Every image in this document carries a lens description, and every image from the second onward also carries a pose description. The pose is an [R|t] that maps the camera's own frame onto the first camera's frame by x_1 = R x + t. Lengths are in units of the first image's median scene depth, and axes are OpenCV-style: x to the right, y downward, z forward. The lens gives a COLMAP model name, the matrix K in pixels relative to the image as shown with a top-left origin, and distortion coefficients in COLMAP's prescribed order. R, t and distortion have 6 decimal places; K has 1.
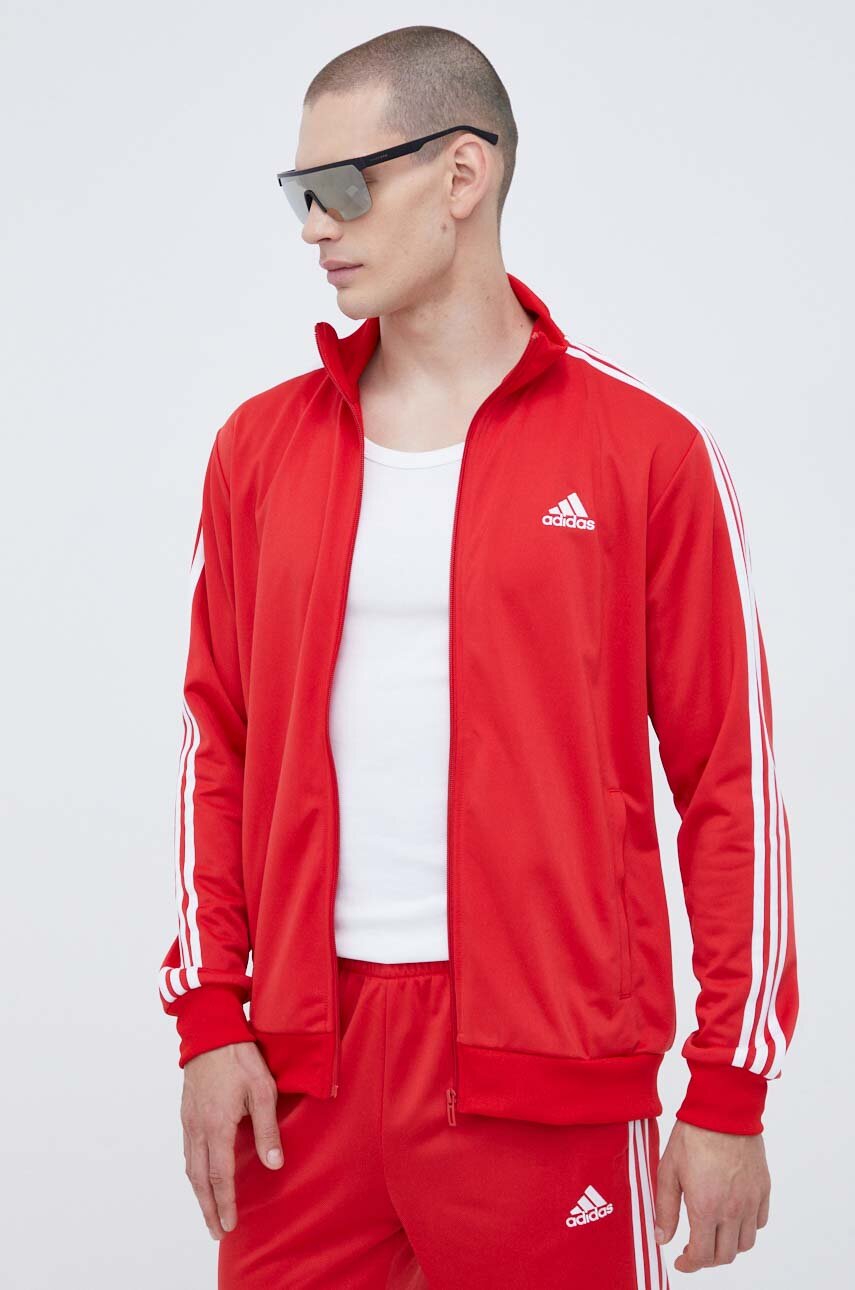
lens RADIAL K [[2865.2, 0, 427.7], [0, 2865.2, 645.0], [0, 0, 1]] dist [-0.338872, 0.000000]
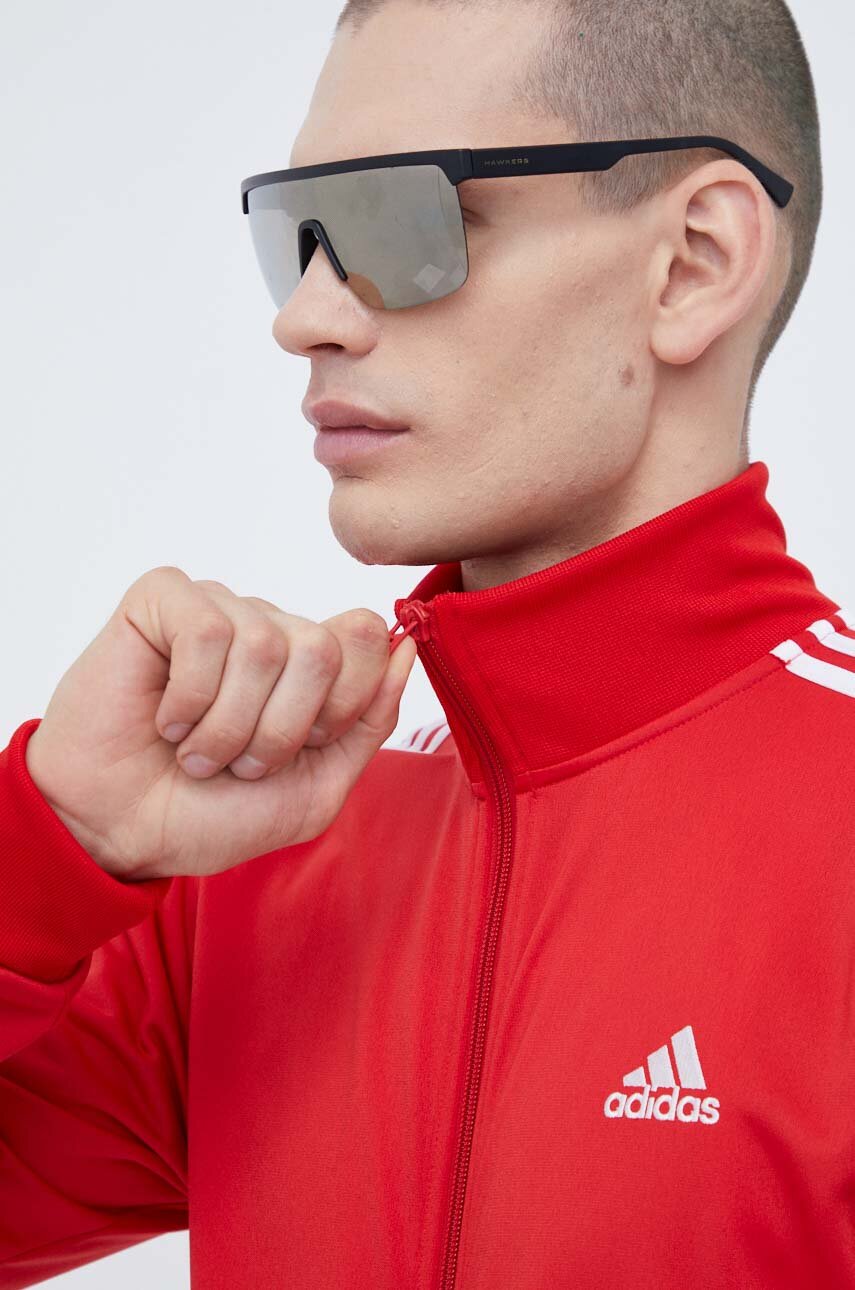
lens RADIAL K [[2938.1, 0, 427.8], [0, 2938.1, 644.9], [0, 0, 1]] dist [0.101000, 0.000000]
pose [[0.980426, 0.195335, 0.024679, -0.024562], [-0.189805, 0.971020, -0.145238, -0.044894], [-0.052334, 0.137711, 0.989089, 0.597757]]
